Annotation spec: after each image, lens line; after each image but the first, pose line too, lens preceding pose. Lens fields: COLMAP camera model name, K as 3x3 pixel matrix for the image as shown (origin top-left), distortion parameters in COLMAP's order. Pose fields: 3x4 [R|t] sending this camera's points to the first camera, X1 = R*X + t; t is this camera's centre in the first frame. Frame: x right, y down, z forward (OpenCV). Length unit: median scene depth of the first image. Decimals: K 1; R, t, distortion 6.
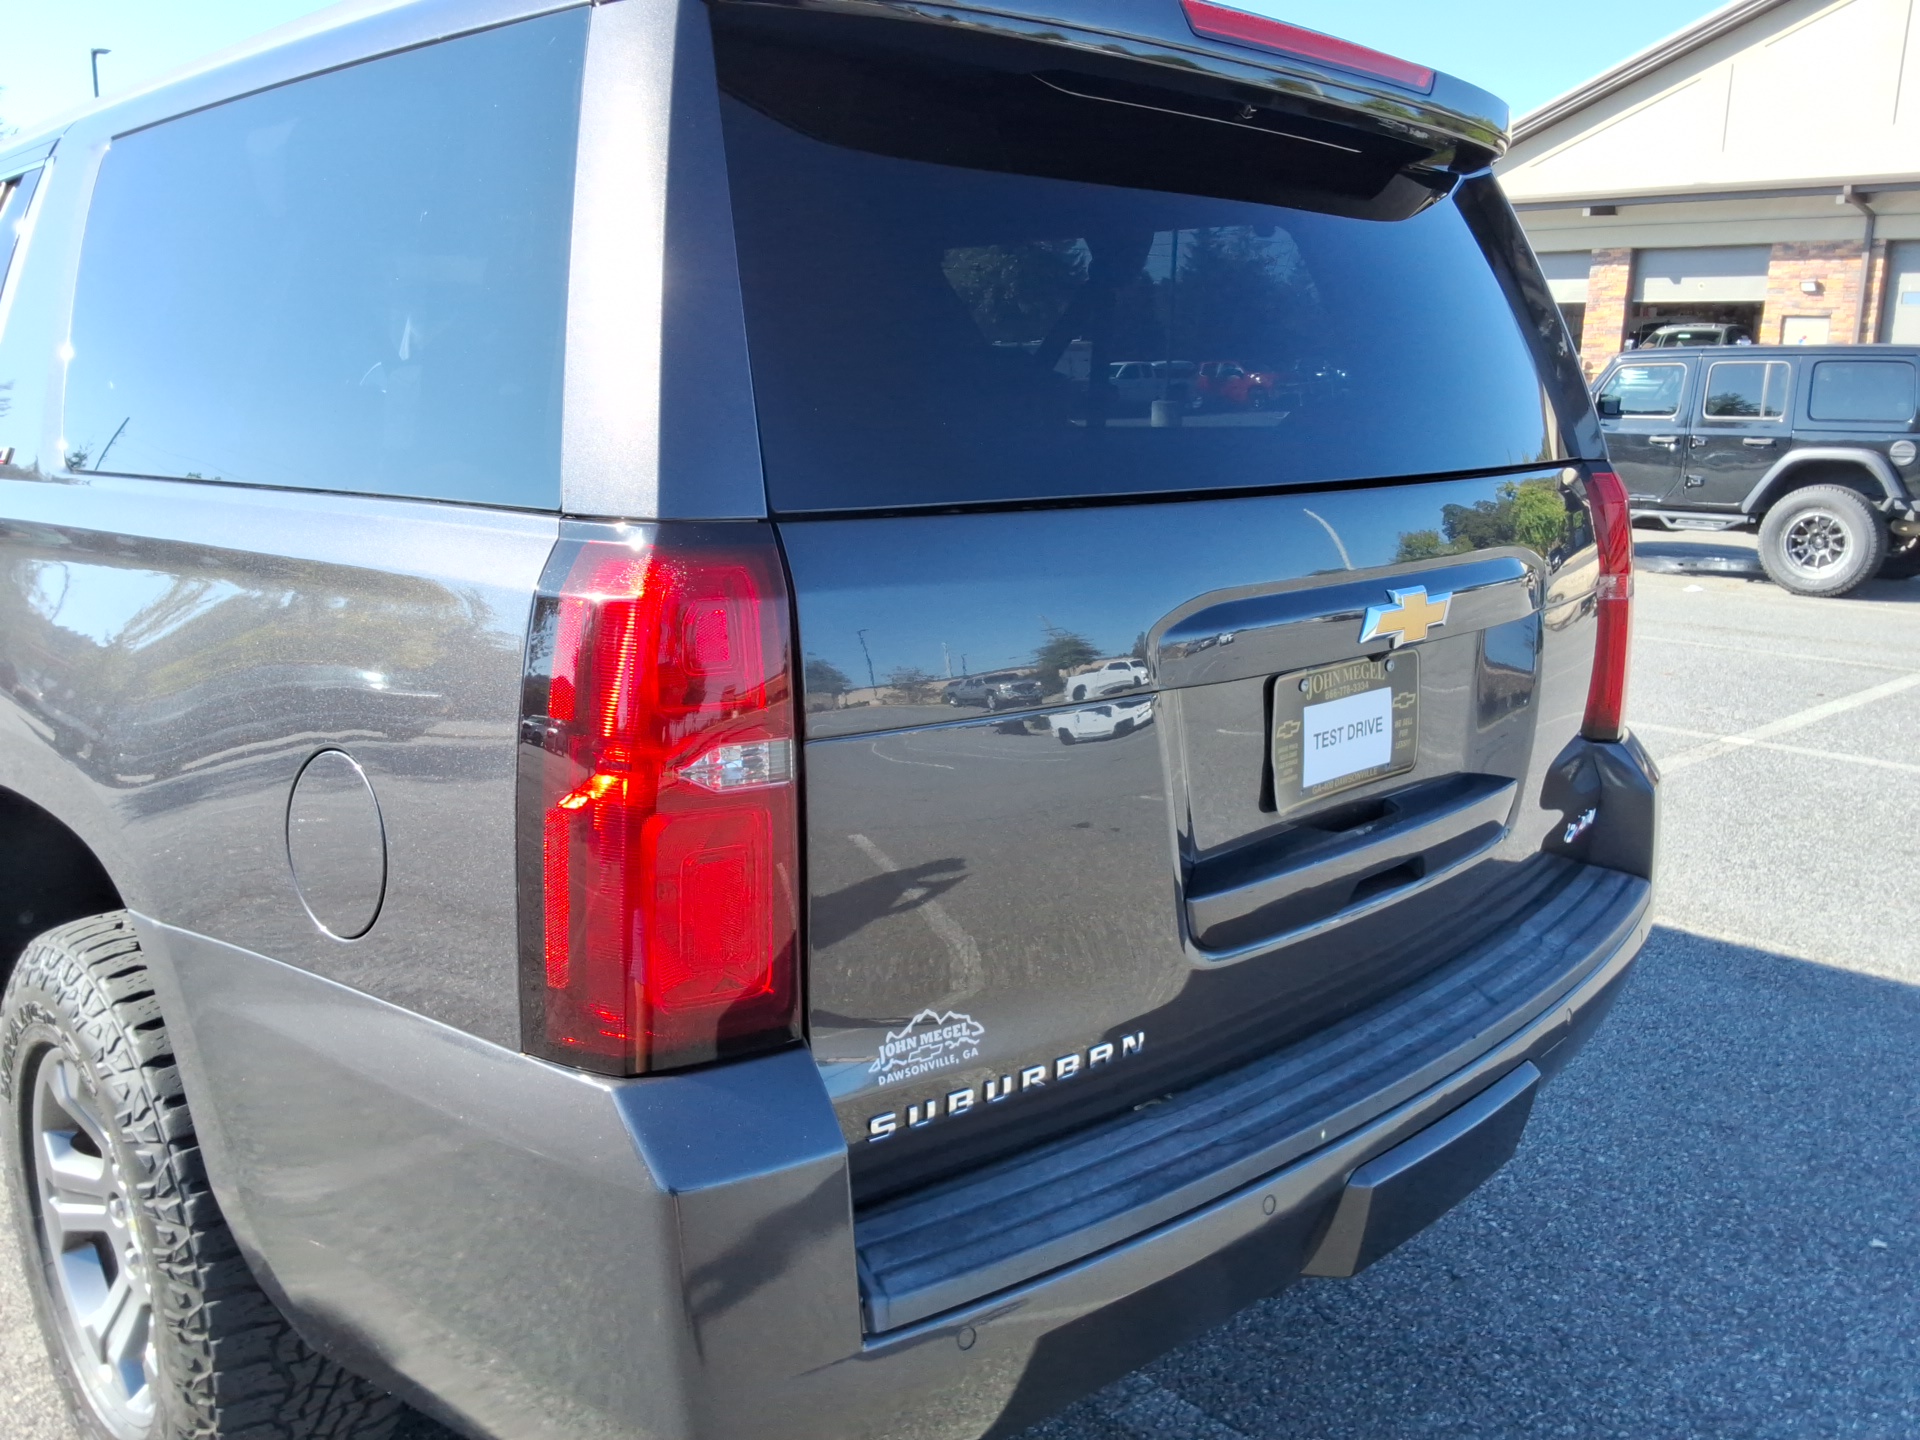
lens RADIAL K [[1541.2, 0, 970.4], [0, 1541.2, 713.5], [0, 0, 1]] dist [0.091629, -0.150251]
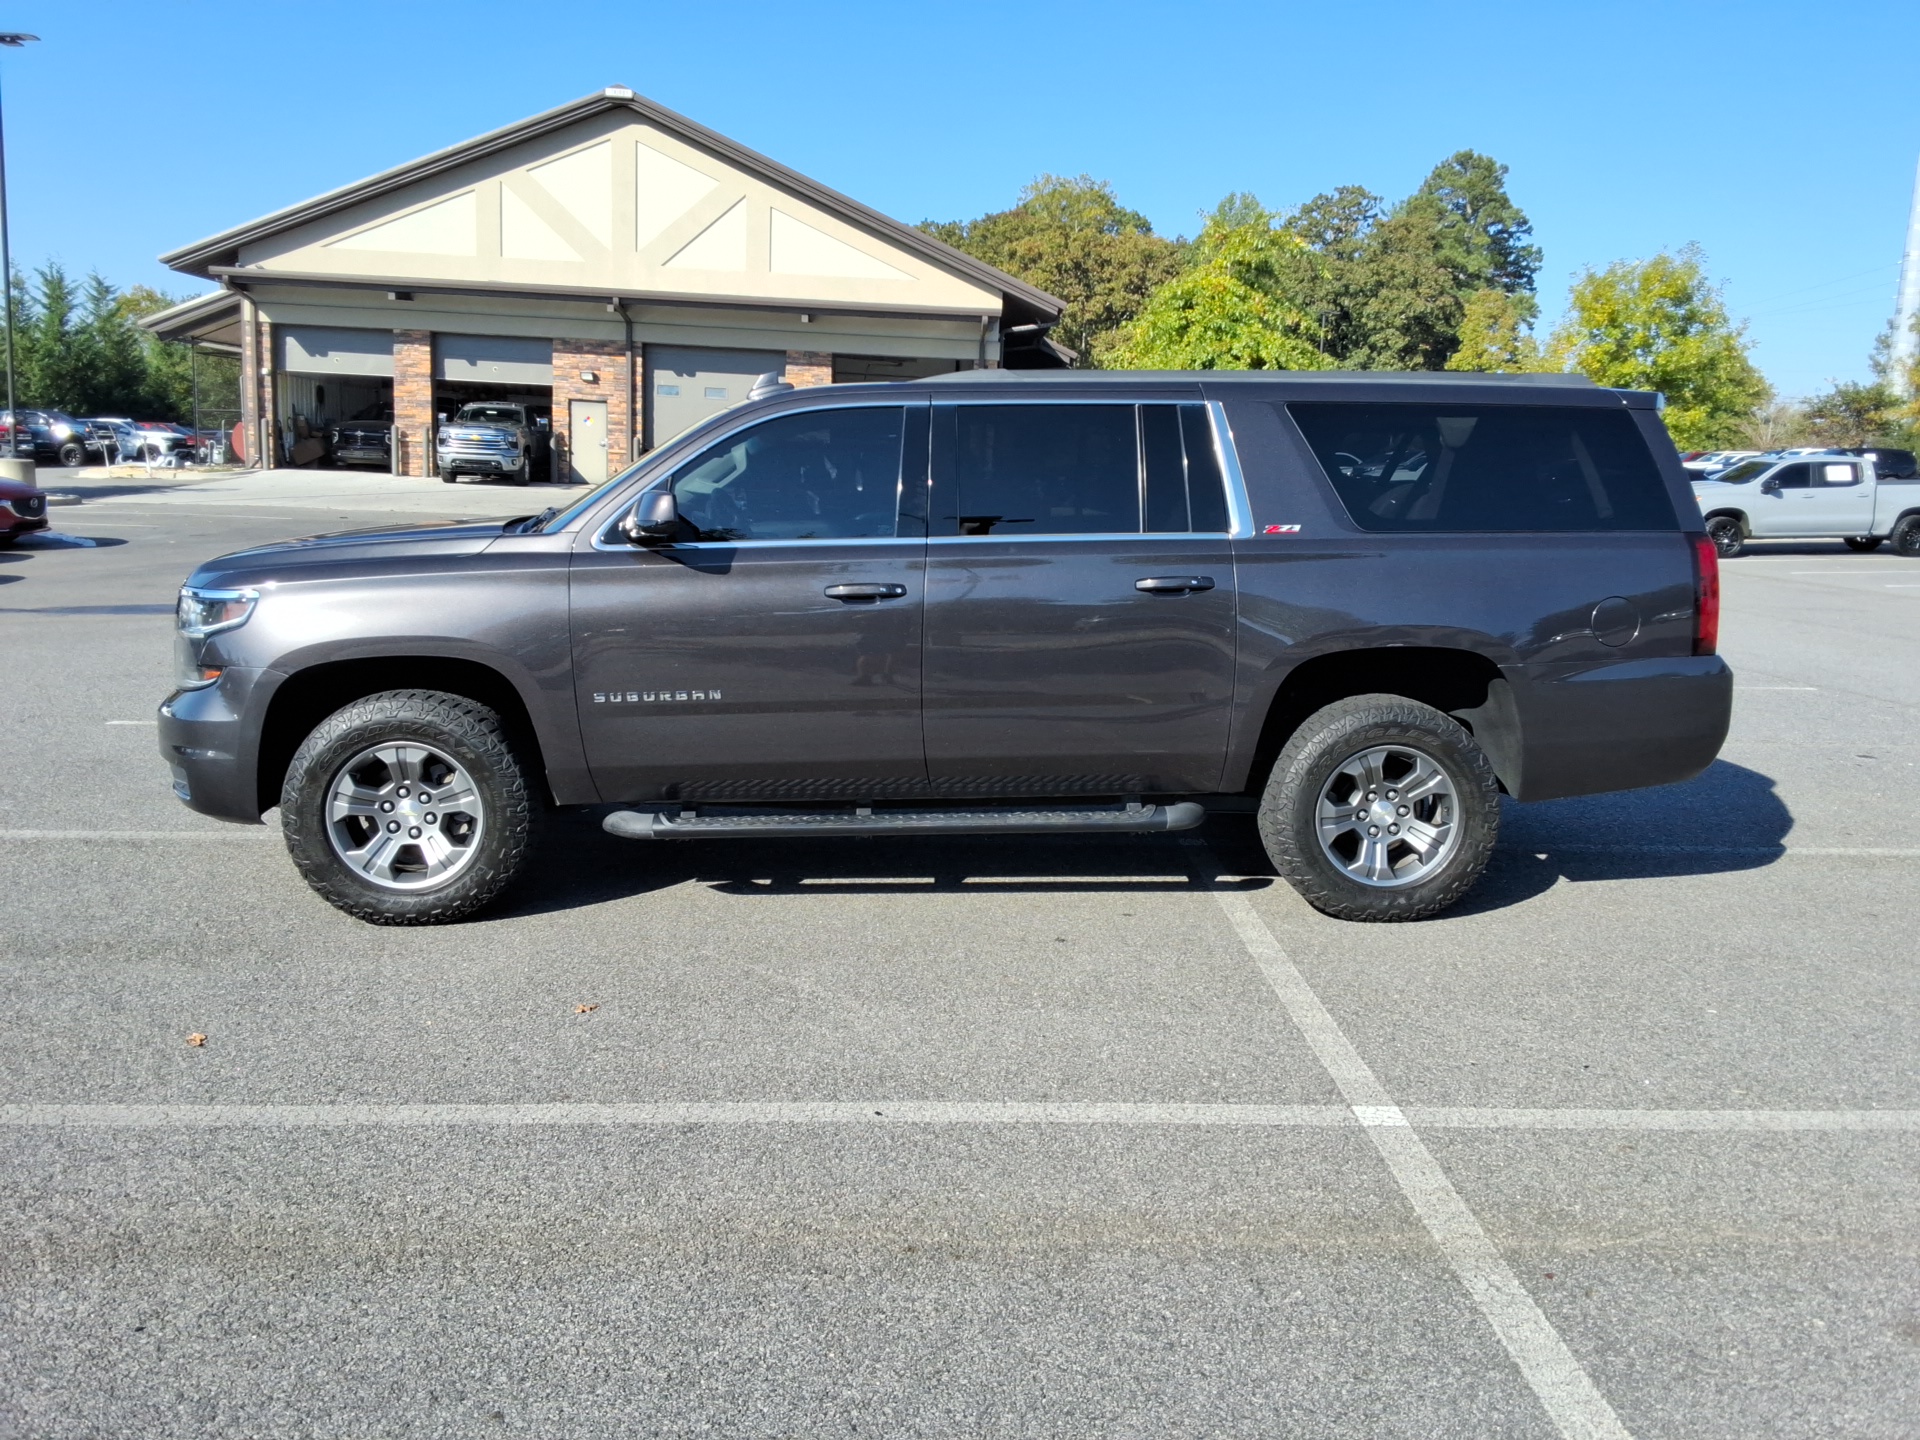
lens RADIAL K [[1541.2, 0, 970.4], [0, 1541.2, 713.5], [0, 0, 1]] dist [0.091629, -0.150251]
pose [[0.669222, -0.107070, 0.735308, -2.768078], [0.133863, 0.990746, 0.022433, 0.004069], [-0.730906, 0.083418, 0.677362, -0.277381]]
